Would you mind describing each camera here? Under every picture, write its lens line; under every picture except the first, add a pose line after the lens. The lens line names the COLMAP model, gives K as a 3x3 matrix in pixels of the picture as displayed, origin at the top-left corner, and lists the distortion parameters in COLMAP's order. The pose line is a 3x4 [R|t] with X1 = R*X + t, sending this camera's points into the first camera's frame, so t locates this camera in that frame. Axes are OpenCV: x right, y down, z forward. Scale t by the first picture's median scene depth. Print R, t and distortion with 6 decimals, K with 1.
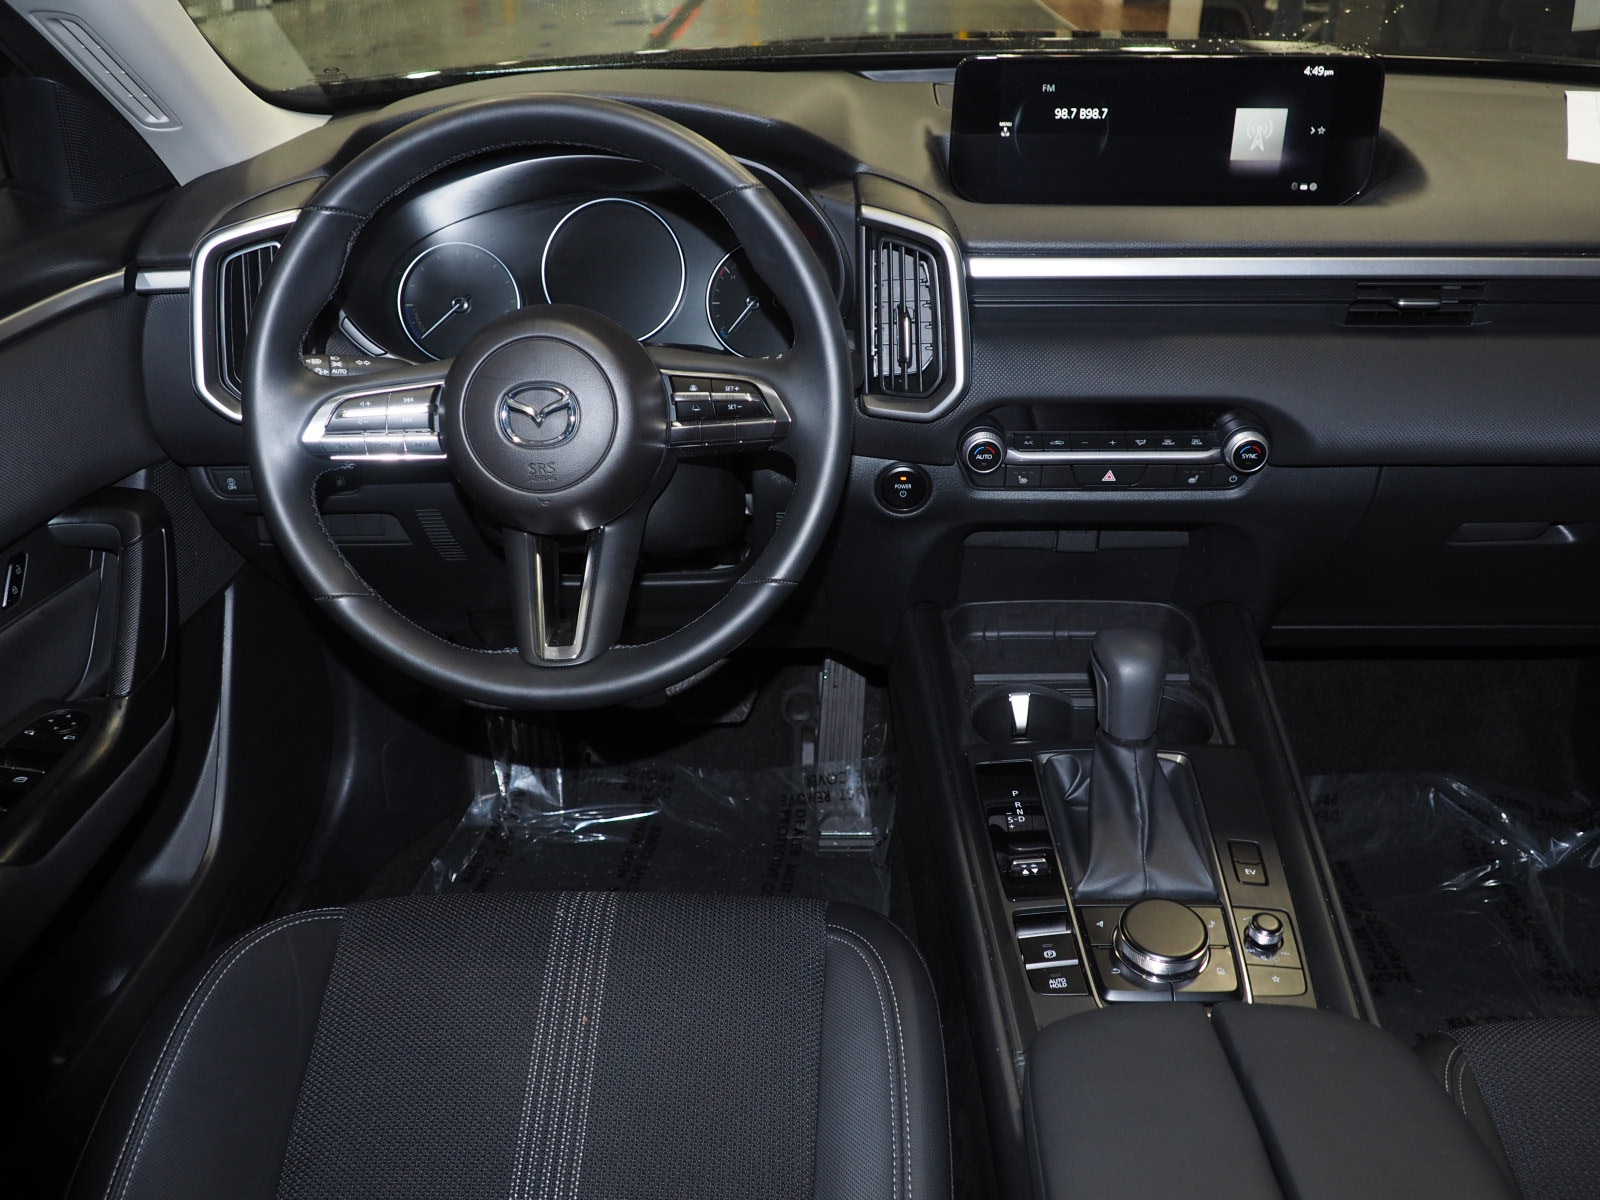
lens RADIAL K [[1366.5, 0, 805.1], [0, 1366.5, 605.8], [0, 0, 1]] dist [-0.014498, -0.006554]
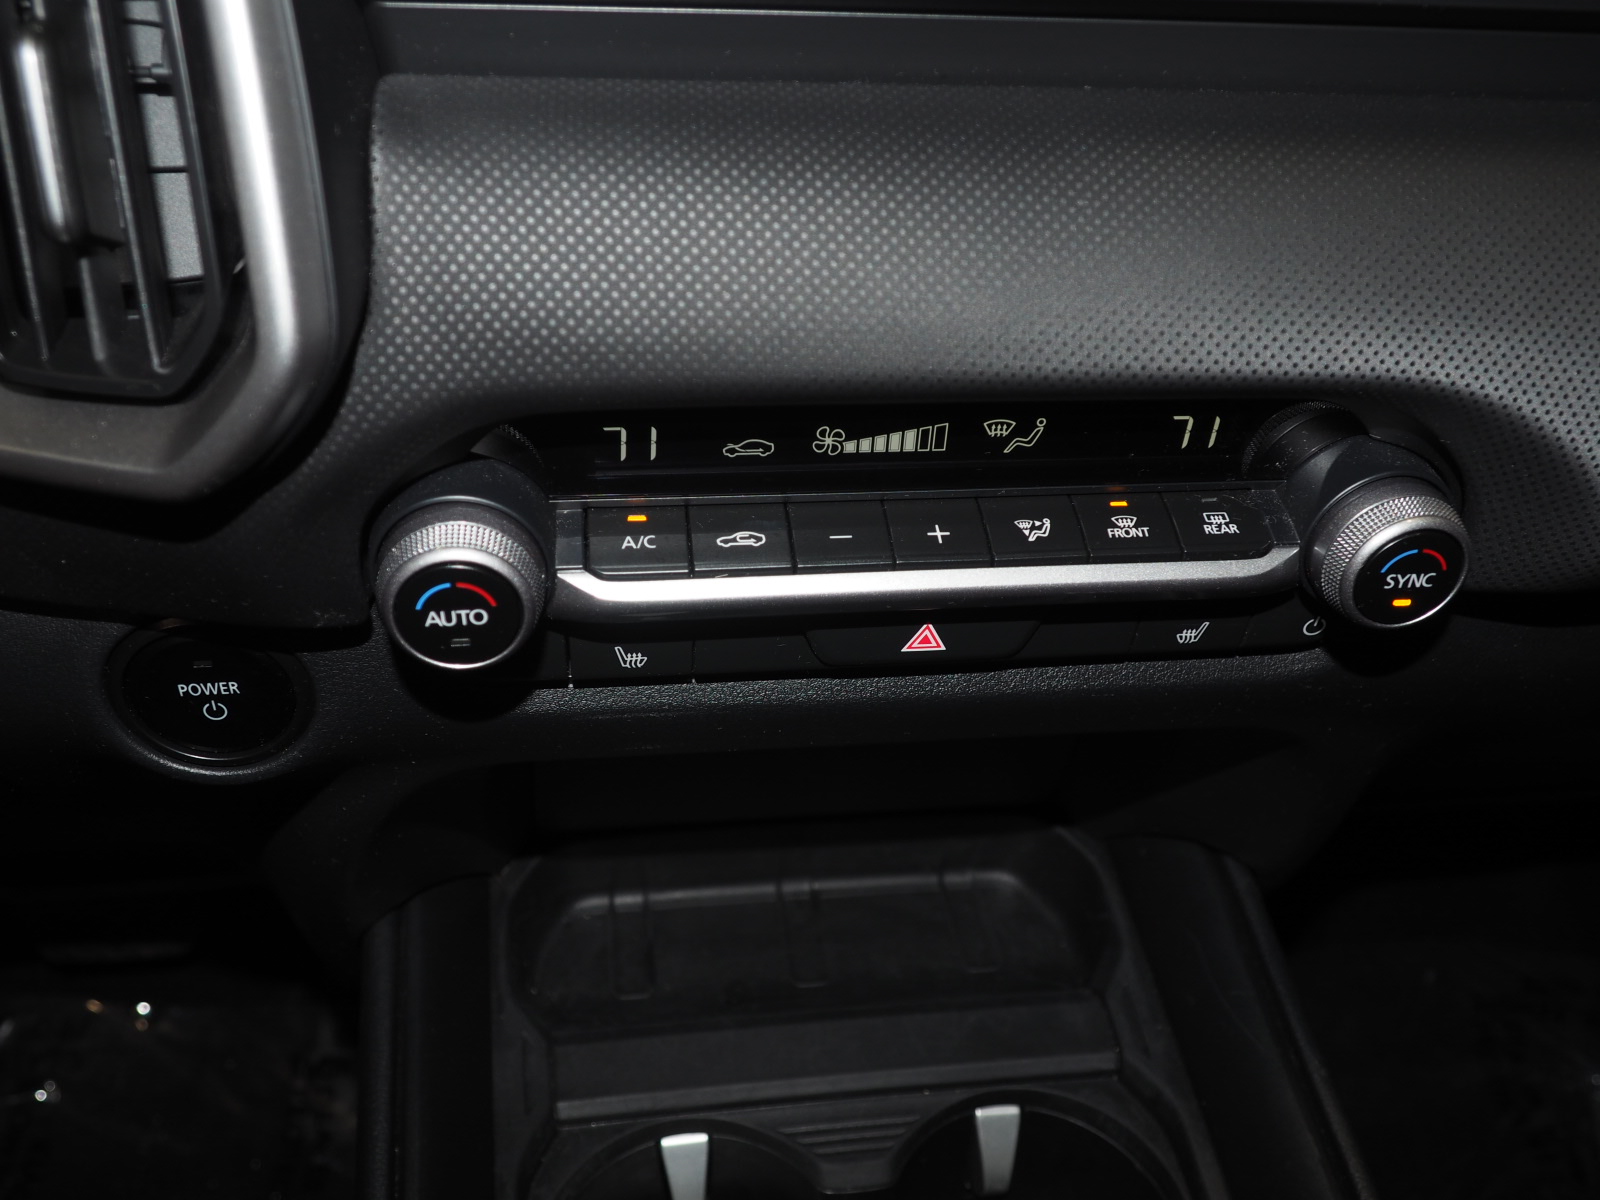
lens RADIAL K [[1366.5, 0, 806.6], [0, 1366.5, 595.6], [0, 0, 1]] dist [-0.014498, -0.006554]
pose [[0.984704, -0.039784, 0.169631, 0.152138], [0.023396, 0.994957, 0.097538, -0.136467], [-0.172656, -0.092078, 0.980669, 0.735797]]
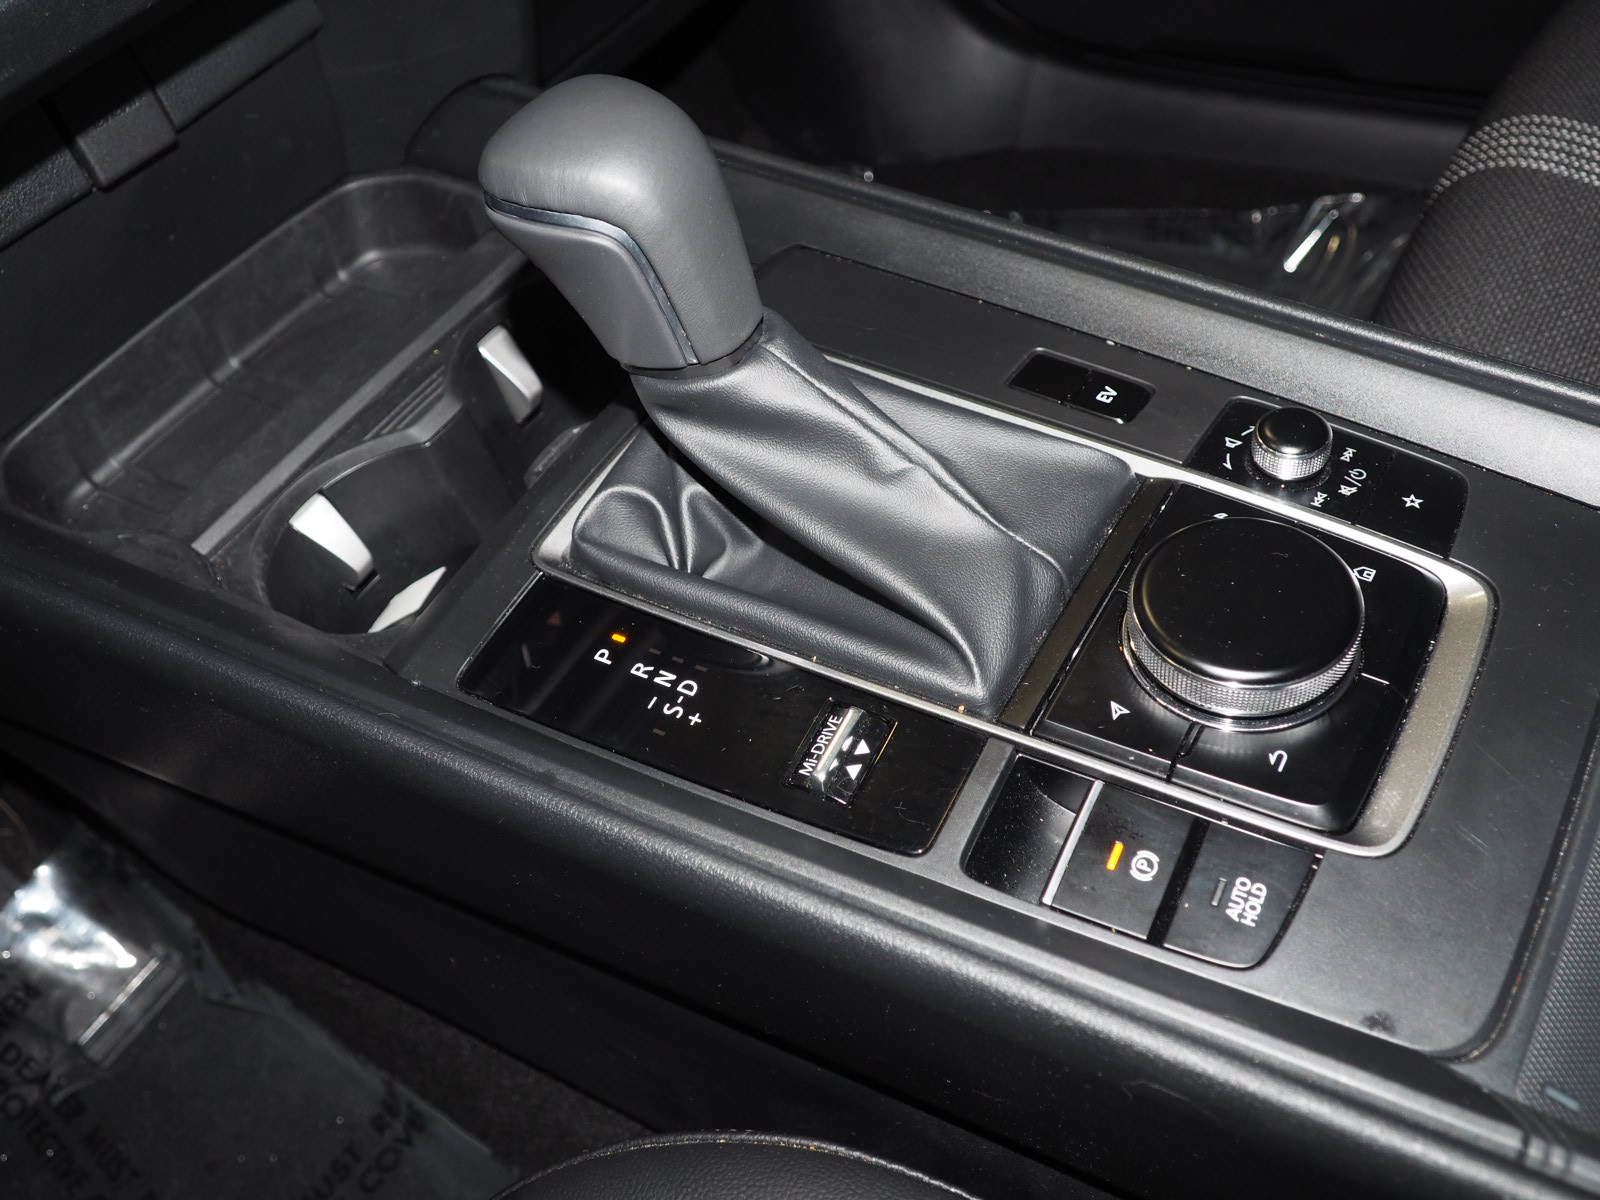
lens RADIAL K [[1366.5, 0, 808.7], [0, 1366.5, 604.5], [0, 0, 1]] dist [-0.014498, -0.006554]
pose [[0.501482, -0.688924, 0.523354, -0.006446], [0.570477, 0.718088, 0.398630, 0.008081], [-0.650440, 0.098656, 0.753123, 0.672003]]
